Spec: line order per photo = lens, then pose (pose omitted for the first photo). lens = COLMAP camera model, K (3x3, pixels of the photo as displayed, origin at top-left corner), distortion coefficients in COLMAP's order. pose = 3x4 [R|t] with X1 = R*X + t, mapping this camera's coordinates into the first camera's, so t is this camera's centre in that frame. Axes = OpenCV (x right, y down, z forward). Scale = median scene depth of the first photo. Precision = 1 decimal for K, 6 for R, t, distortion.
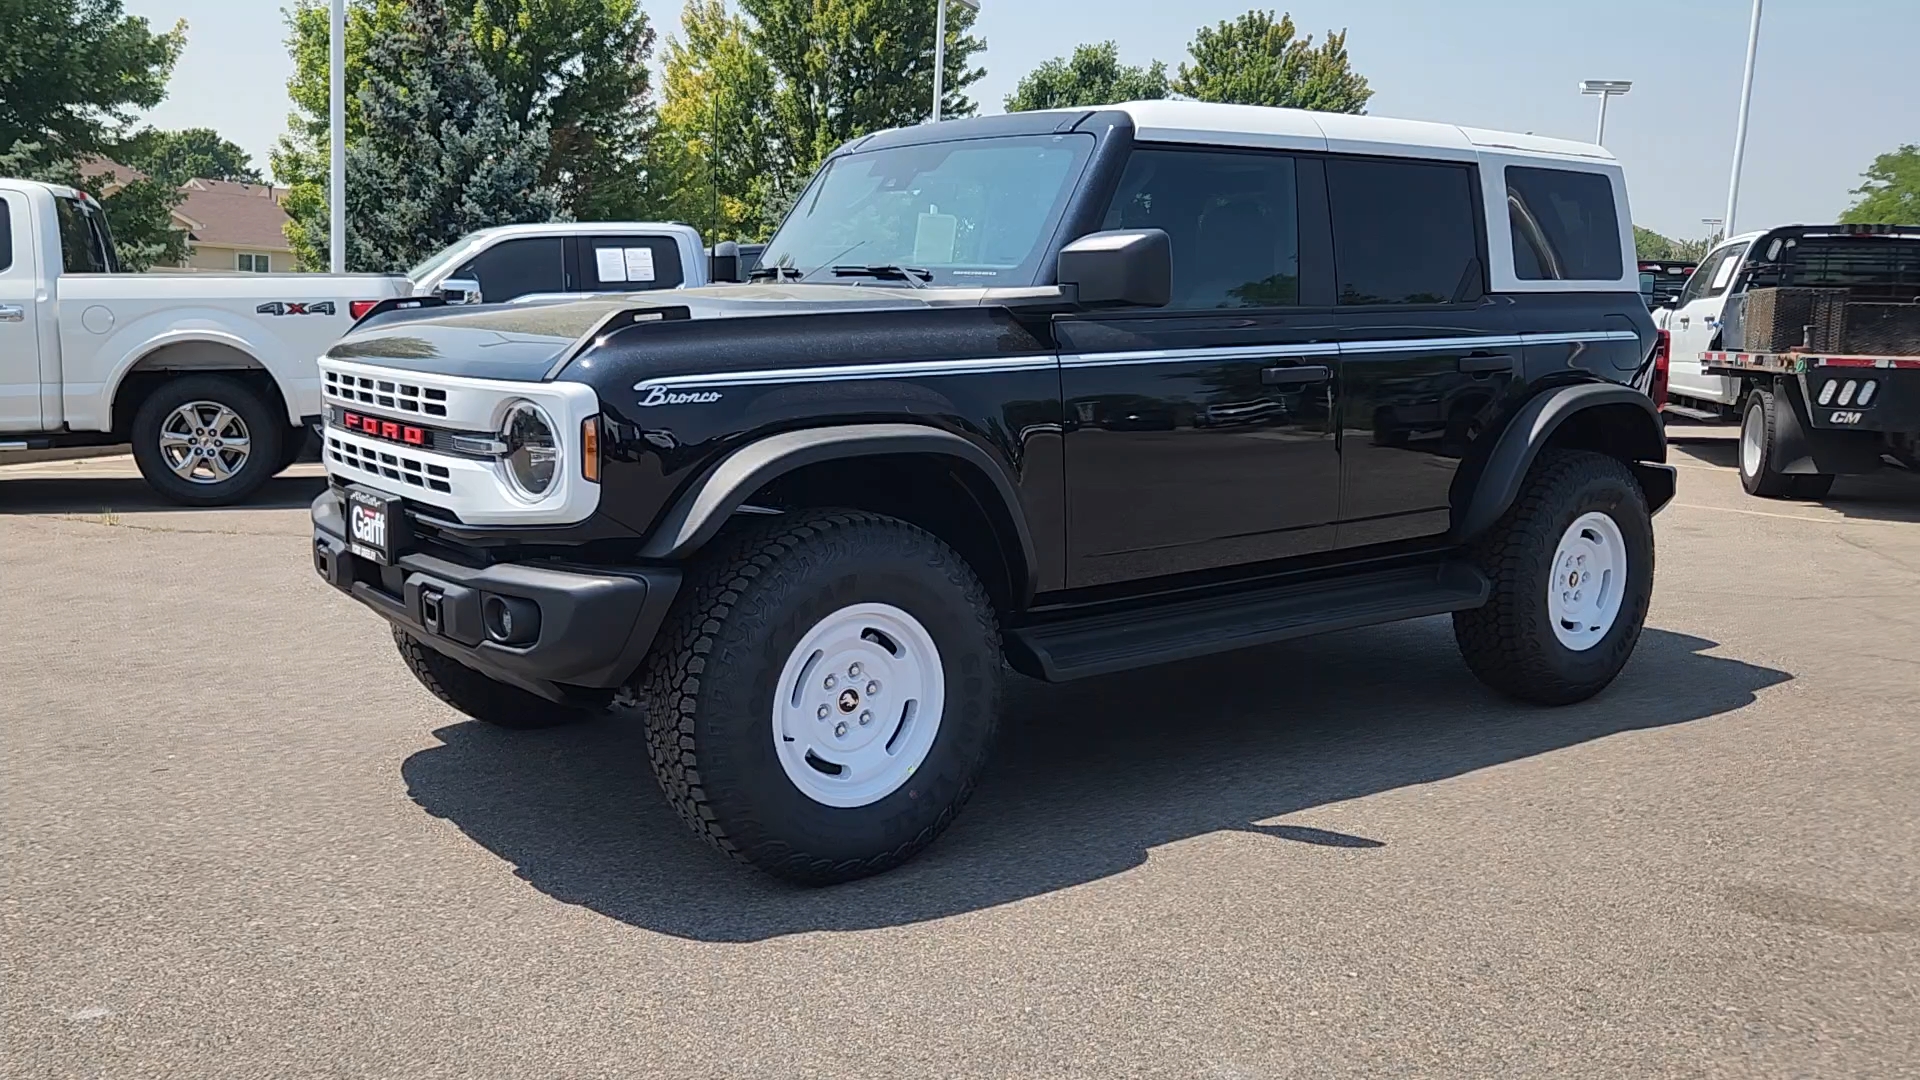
lens RADIAL K [[1634.8, 0, 964.0], [0, 1634.8, 527.9], [0, 0, 1]] dist [0.016715, 0.015179]
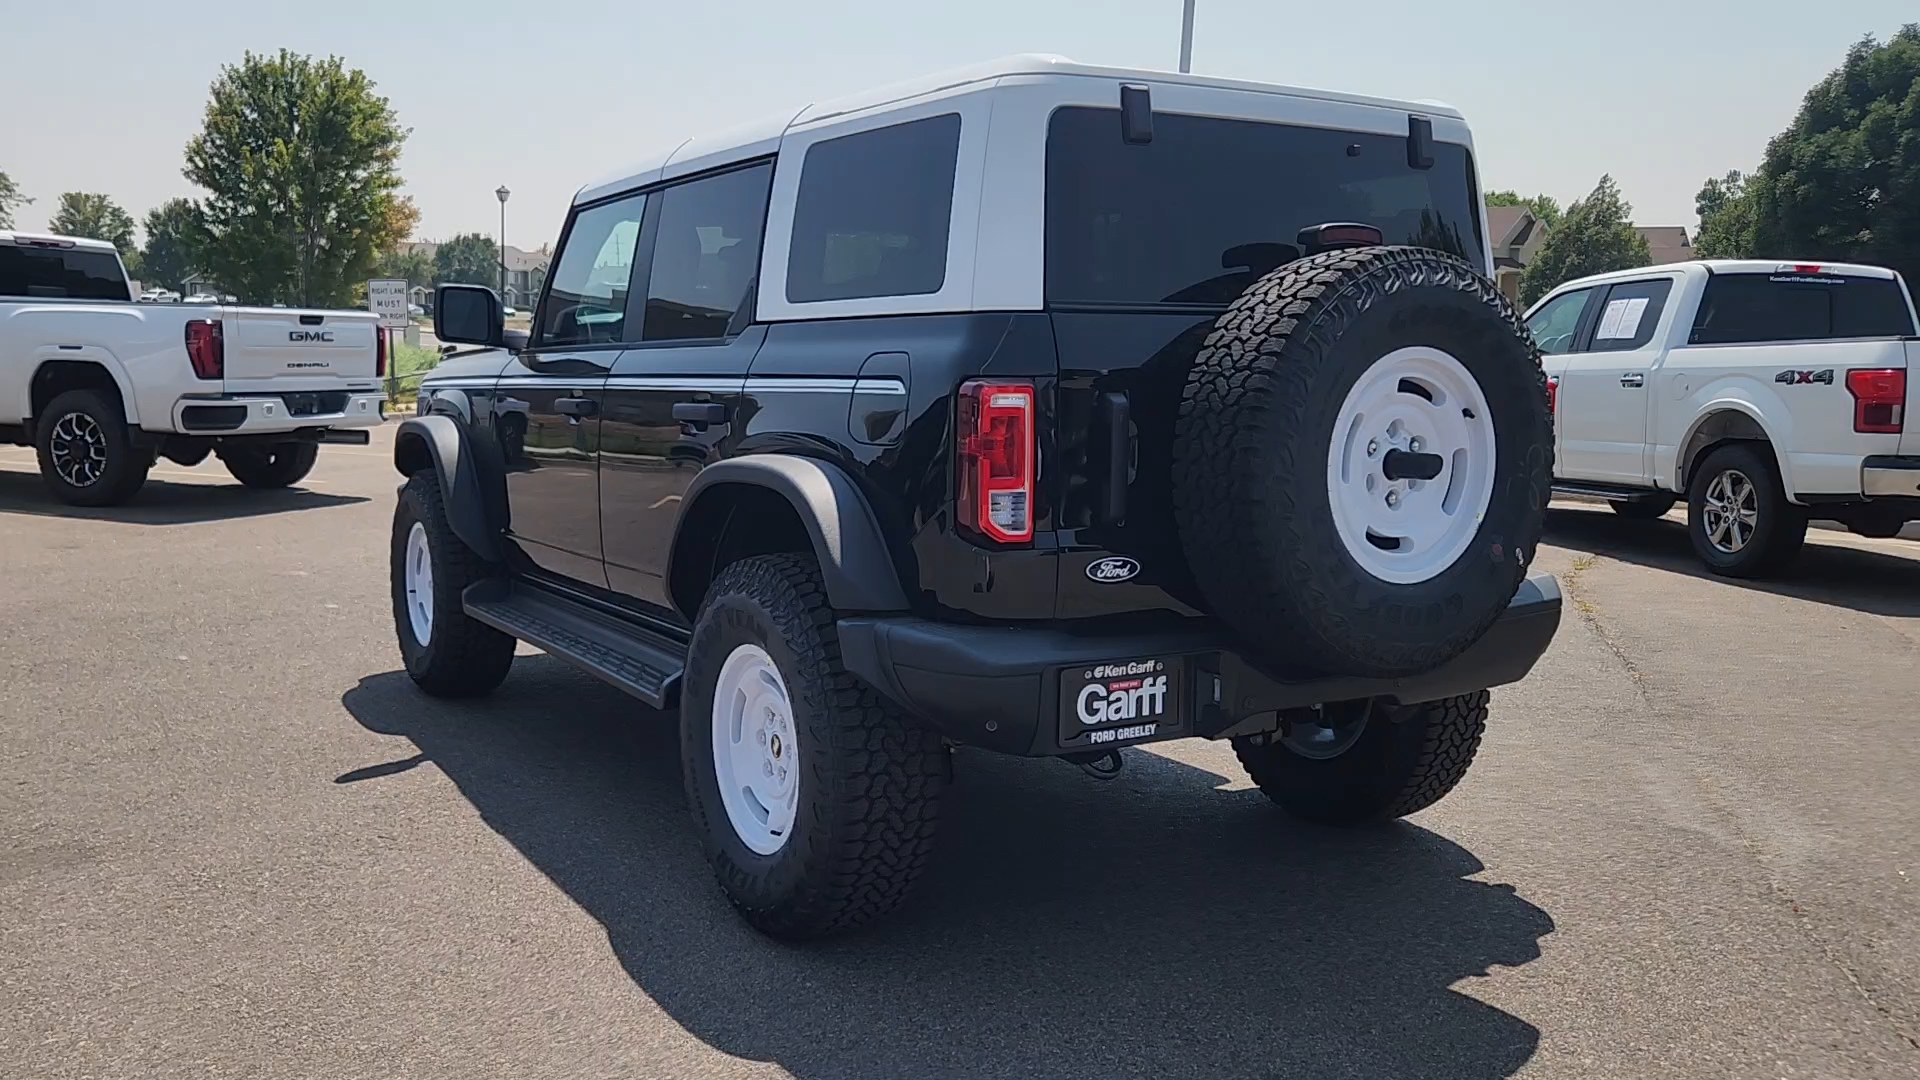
lens RADIAL K [[1634.8, 0, 952.2], [0, 1634.8, 548.9], [0, 0, 1]] dist [0.016715, 0.015179]
pose [[-0.105742, 0.104304, -0.988908, 1.058203], [-0.150585, 0.981335, 0.119607, -0.143755], [0.982926, 0.161562, -0.088062, 1.164349]]
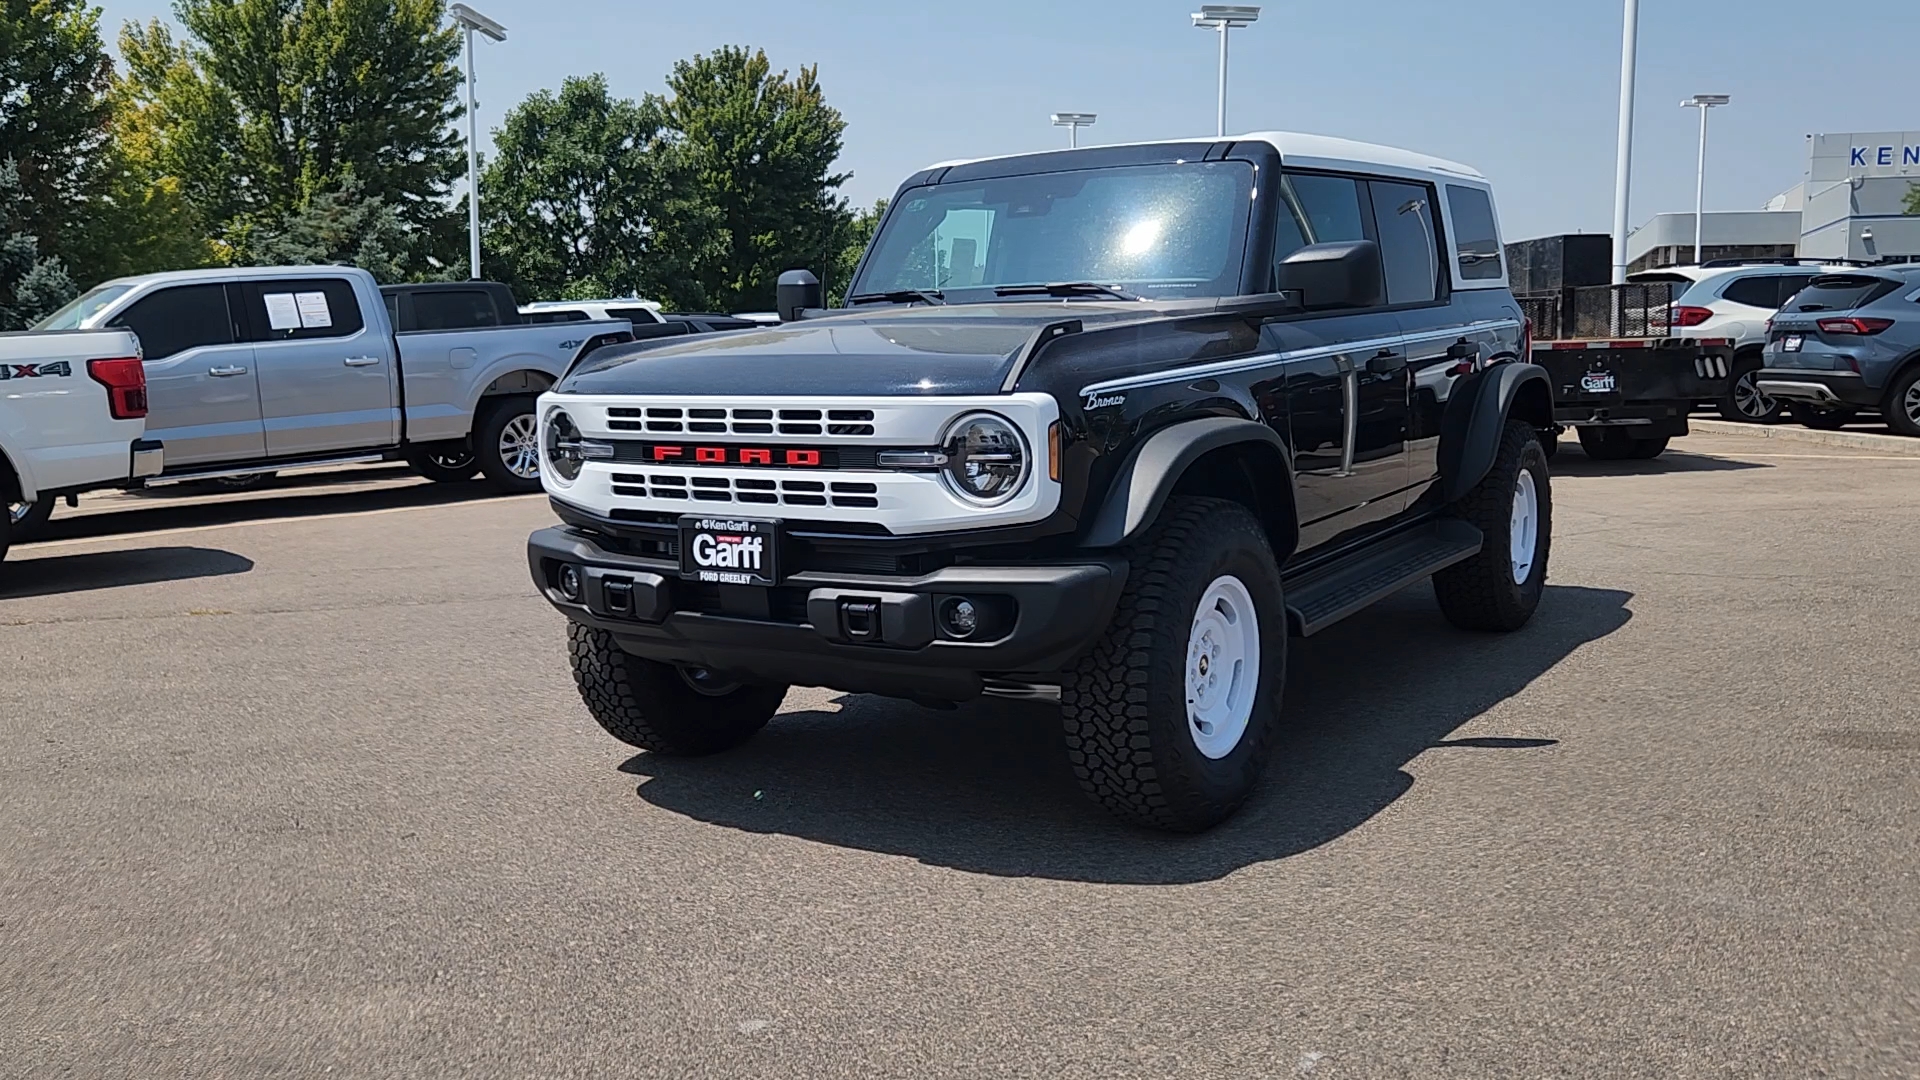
lens RADIAL K [[1634.8, 0, 958.3], [0, 1634.8, 526.6], [0, 0, 1]] dist [0.016715, 0.015179]
pose [[0.944288, -0.084063, 0.318205, -0.408880], [0.090098, 0.995924, -0.004268, 0.000443], [-0.316549, 0.032700, 0.948012, -0.011645]]
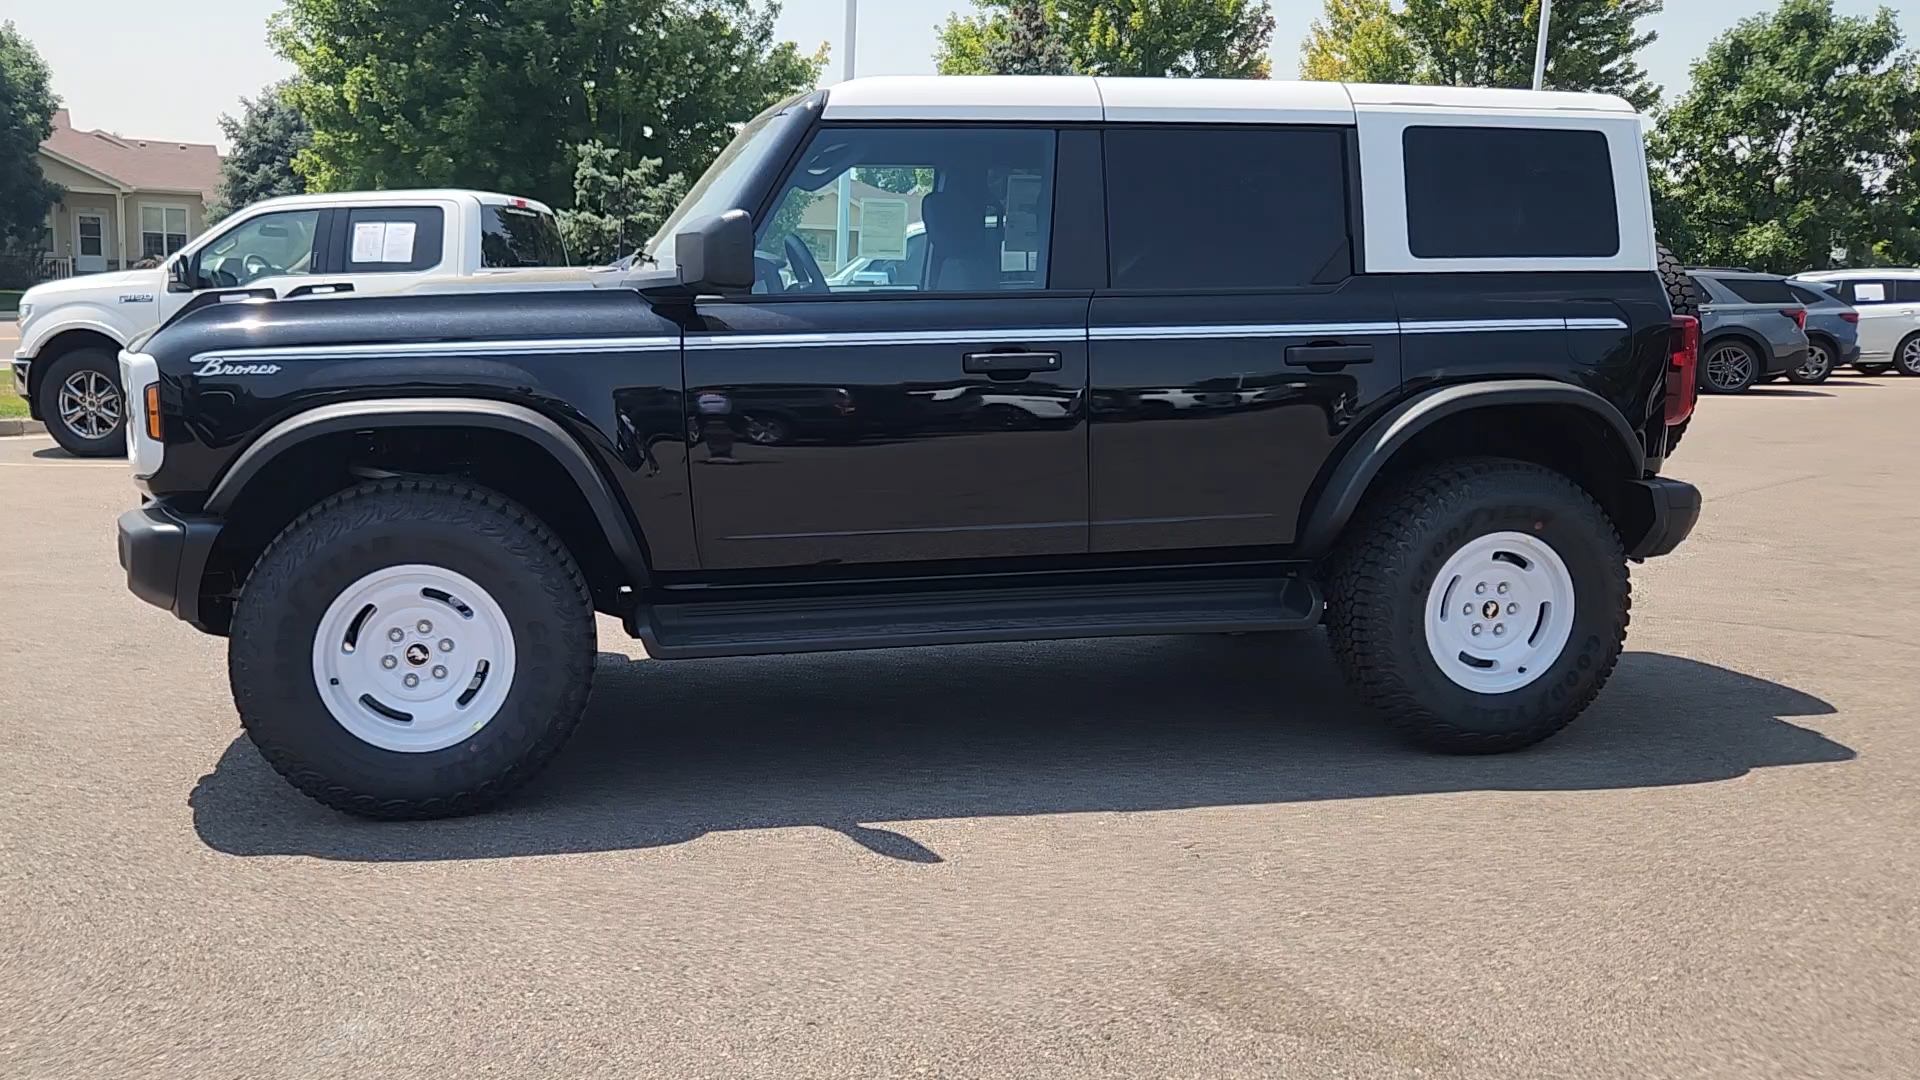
lens RADIAL K [[1634.8, 0, 955.1], [0, 1634.8, 545.4], [0, 0, 1]] dist [0.016715, 0.015179]
pose [[0.906914, 0.060642, -0.416929, 0.492743], [-0.054232, 0.998157, 0.027213, -0.010446], [0.417811, -0.002069, 0.908532, 0.115911]]
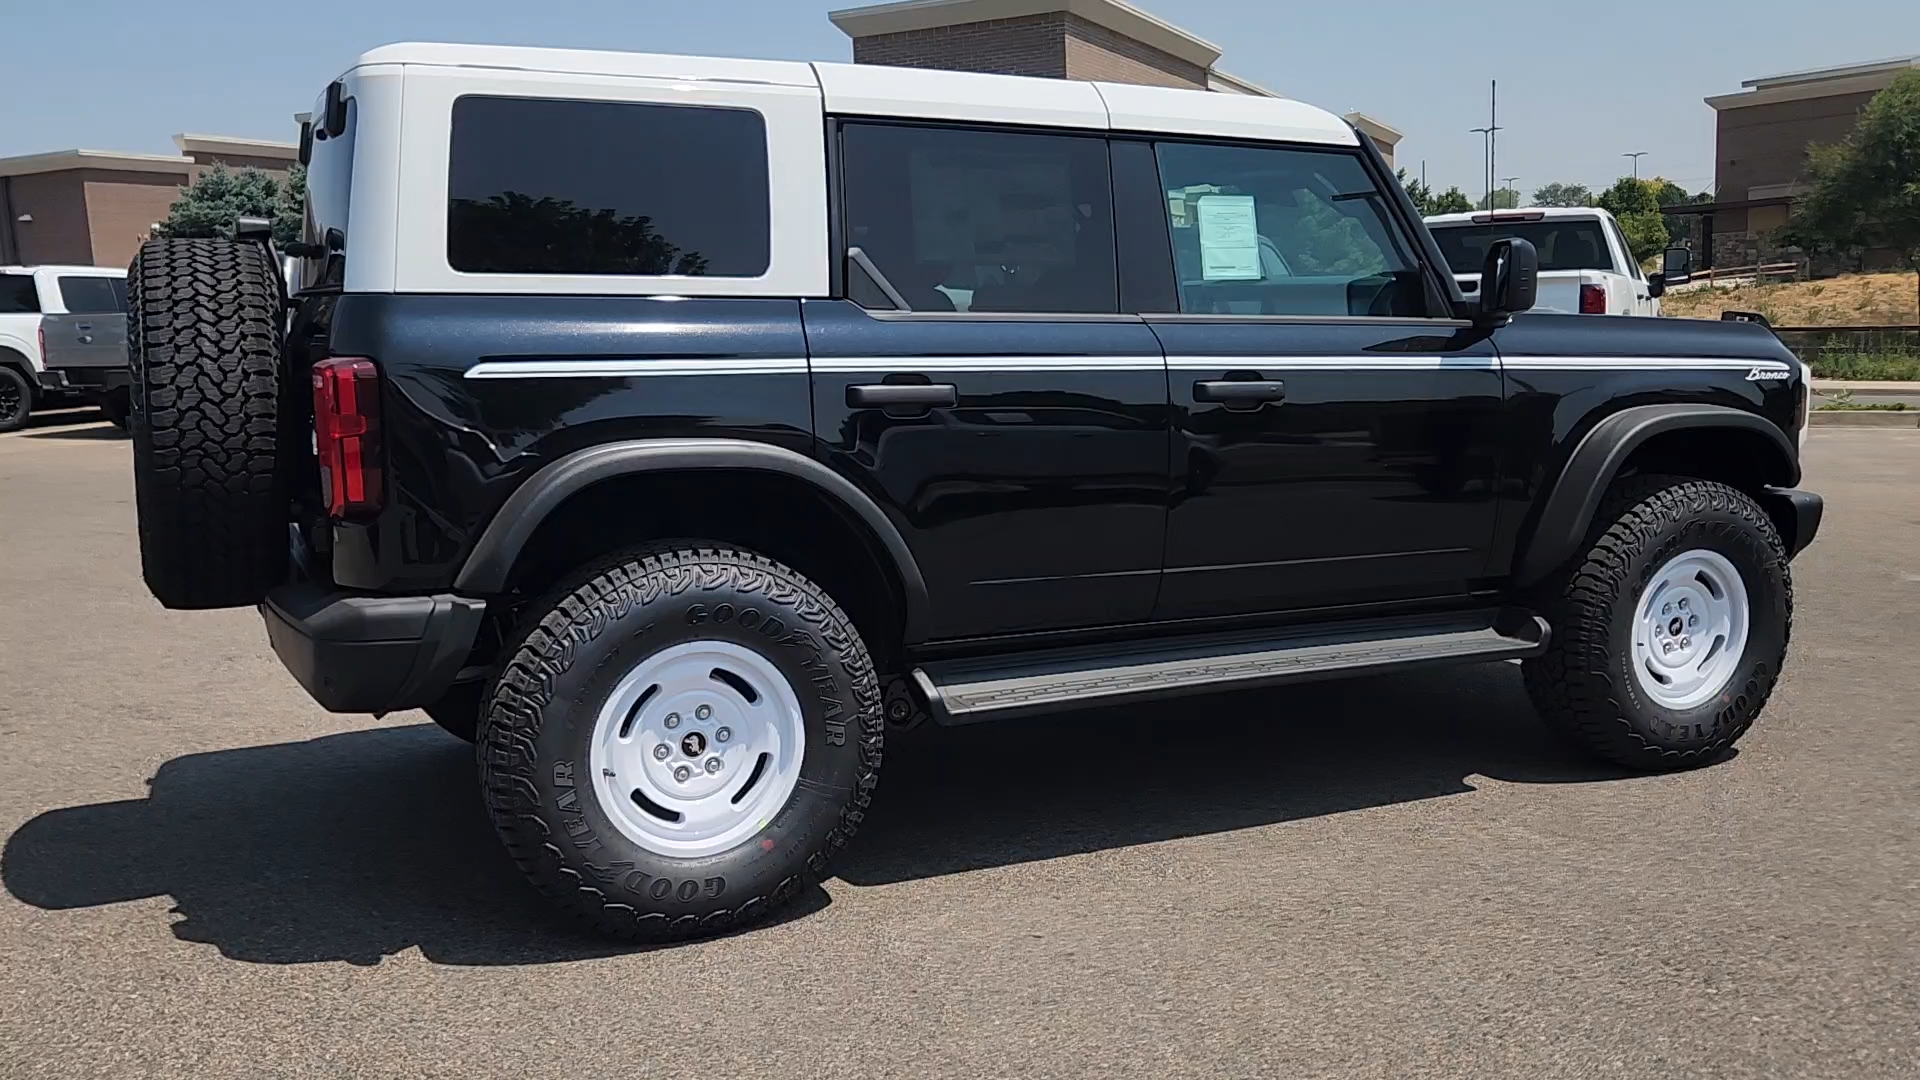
lens RADIAL K [[1634.8, 0, 954.0], [0, 1634.8, 538.6], [0, 0, 1]] dist [0.016715, 0.015179]
pose [[-0.976402, -0.037481, 0.212684, -0.064302], [0.024284, 0.959524, 0.280578, -0.273446], [-0.214592, 0.279121, -0.935971, 1.886376]]
